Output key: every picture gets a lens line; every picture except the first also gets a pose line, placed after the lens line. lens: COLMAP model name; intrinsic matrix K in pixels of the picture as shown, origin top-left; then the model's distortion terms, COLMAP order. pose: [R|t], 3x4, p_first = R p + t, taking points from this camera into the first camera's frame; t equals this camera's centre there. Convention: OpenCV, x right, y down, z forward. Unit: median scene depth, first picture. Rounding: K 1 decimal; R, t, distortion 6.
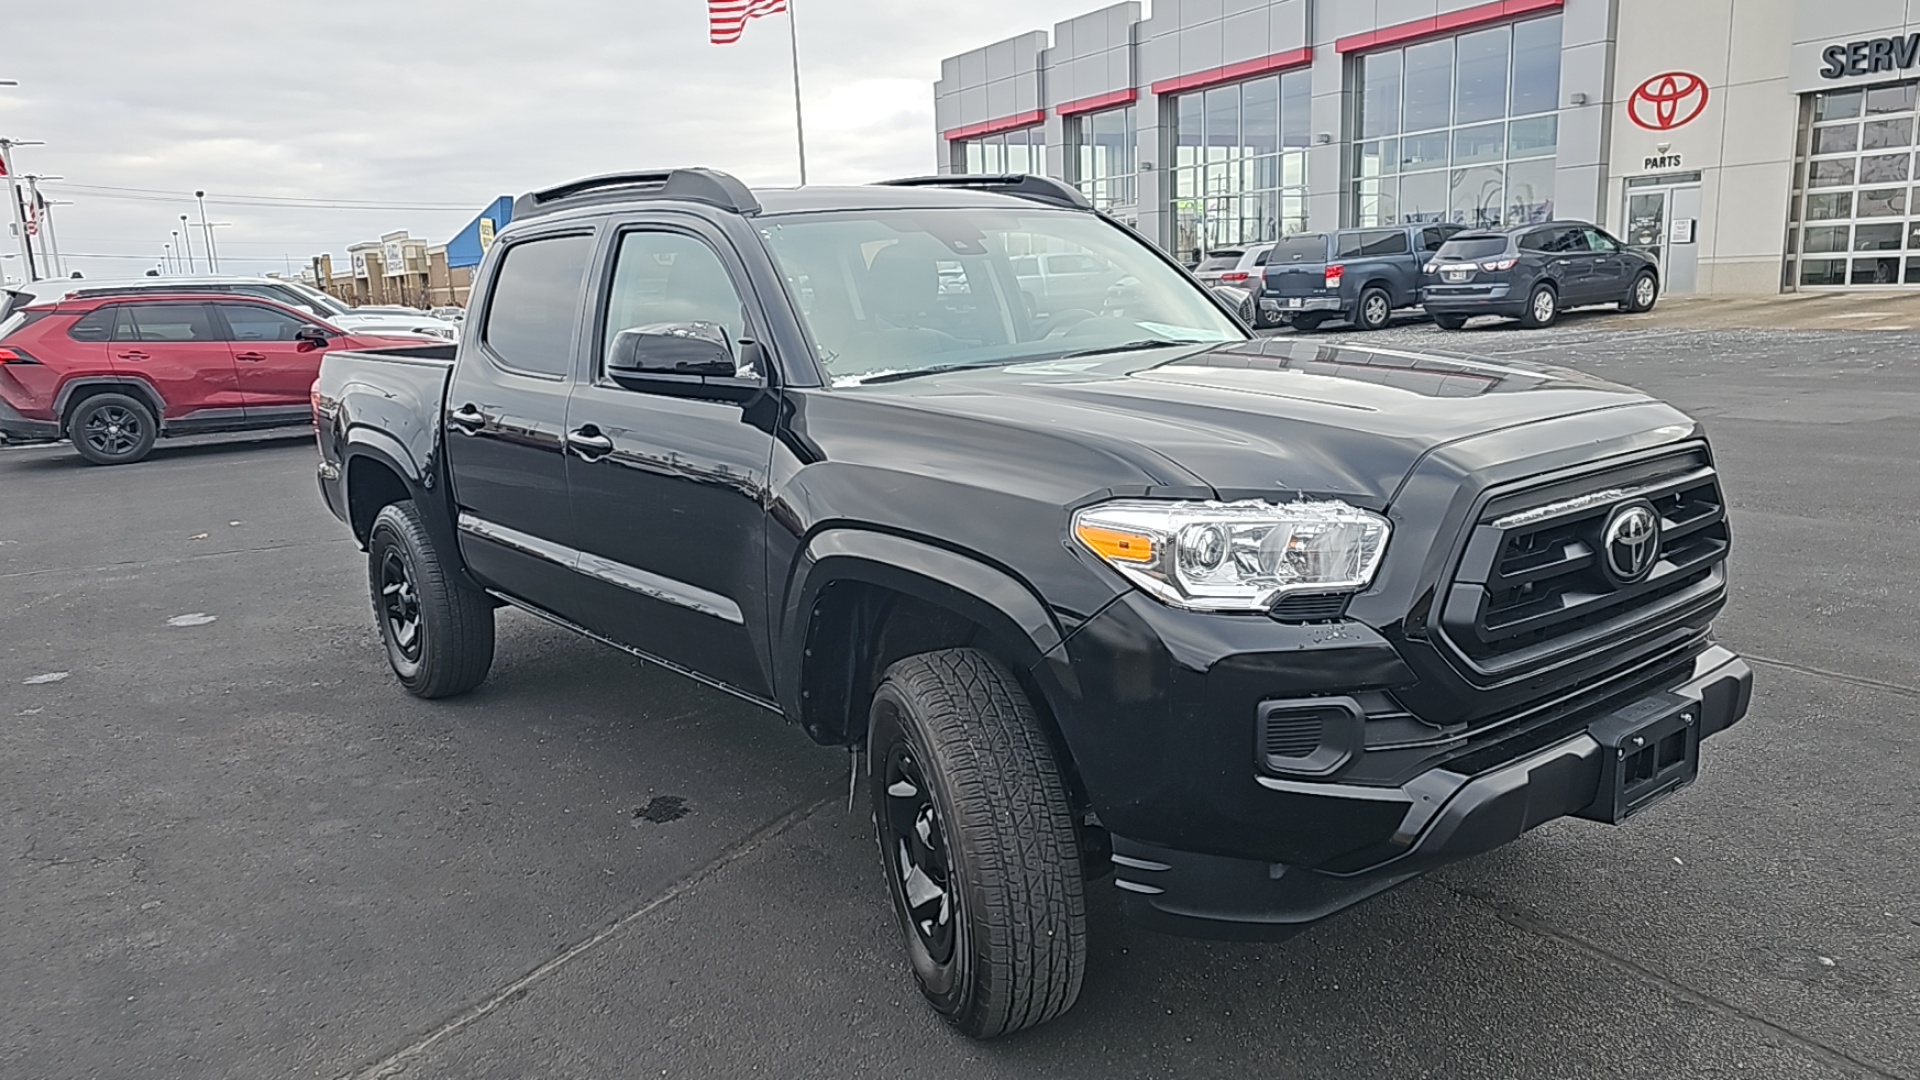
lens RADIAL K [[1375.4, 0, 968.5], [0, 1375.4, 555.7], [0, 0, 1]] dist [0.045634, -0.027530]
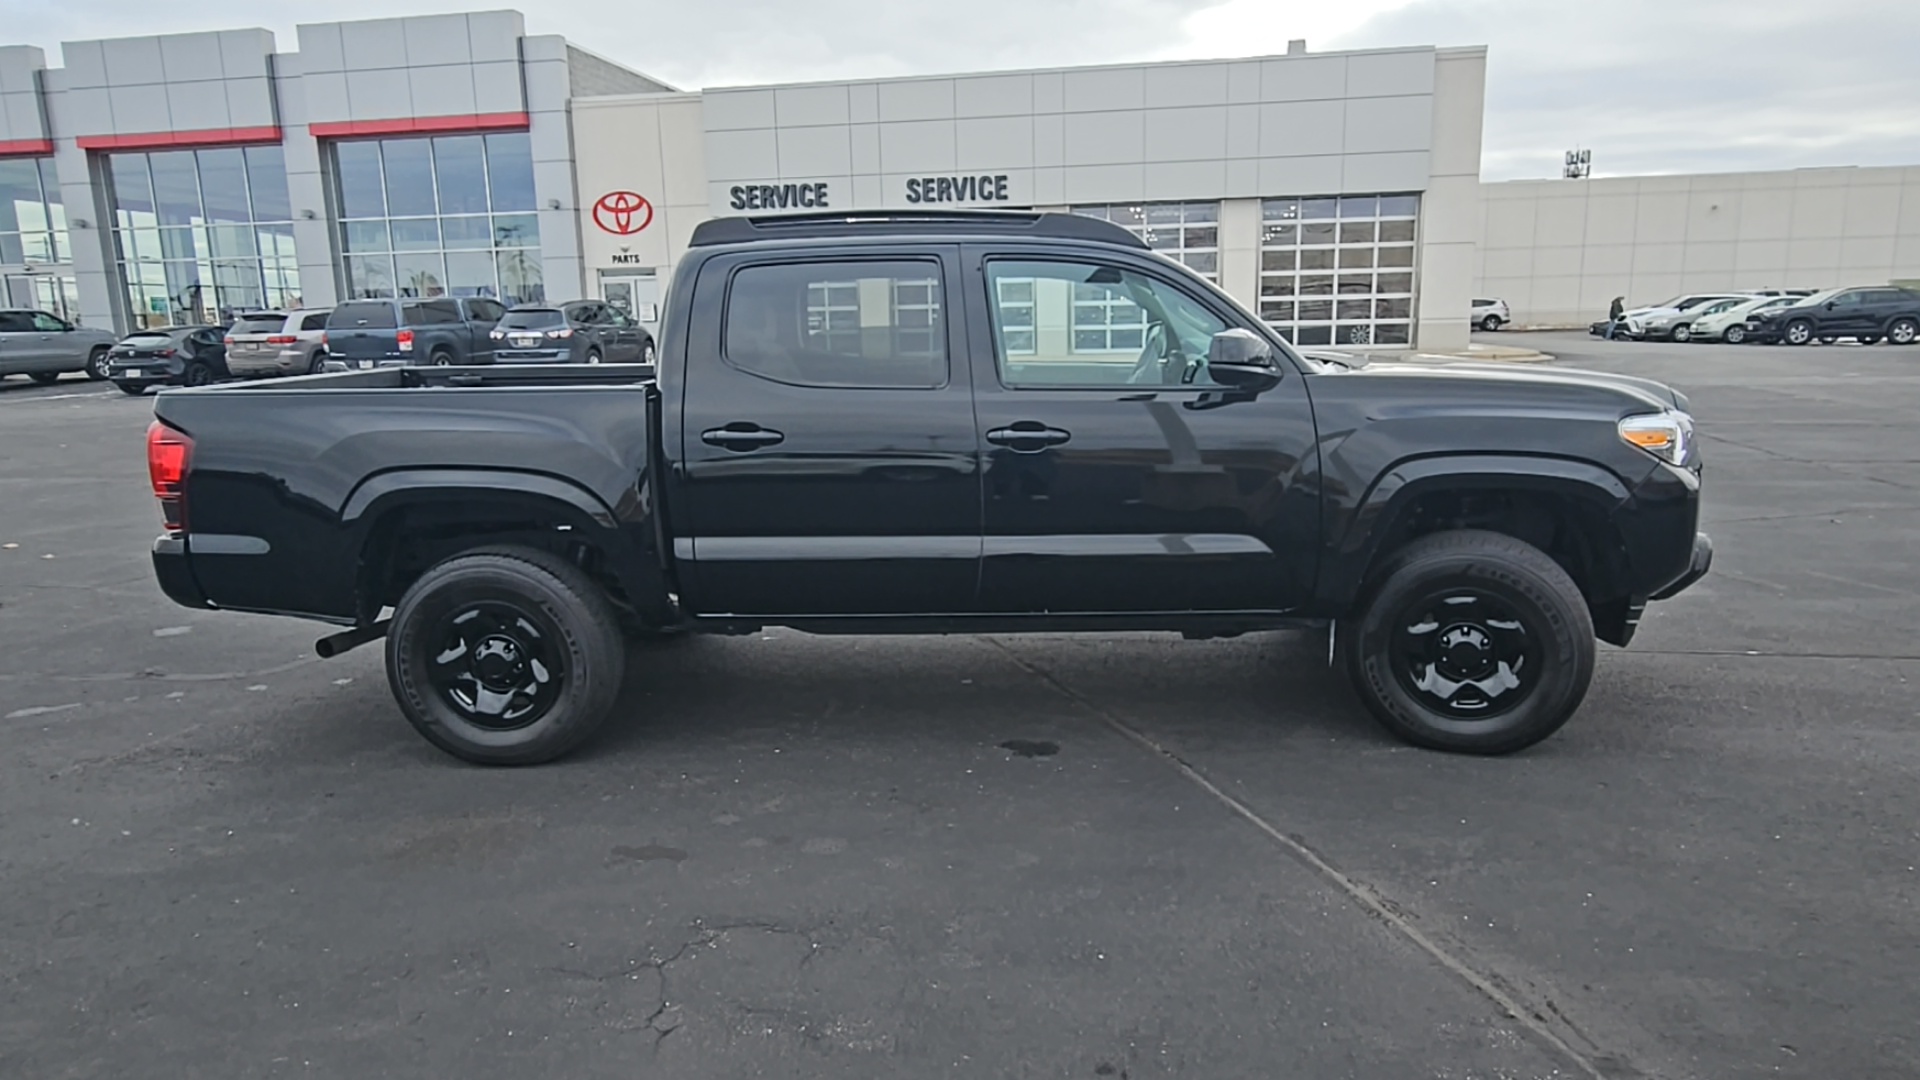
lens RADIAL K [[1187.4, 0, 963.3], [0, 1187.4, 533.7], [0, 0, 1]] dist [0.009591, 0.001732]
pose [[0.656761, -0.107877, 0.746343, -0.151574], [0.142446, 0.989644, 0.017696, -0.003721], [-0.740523, 0.094692, 0.665326, 0.052216]]
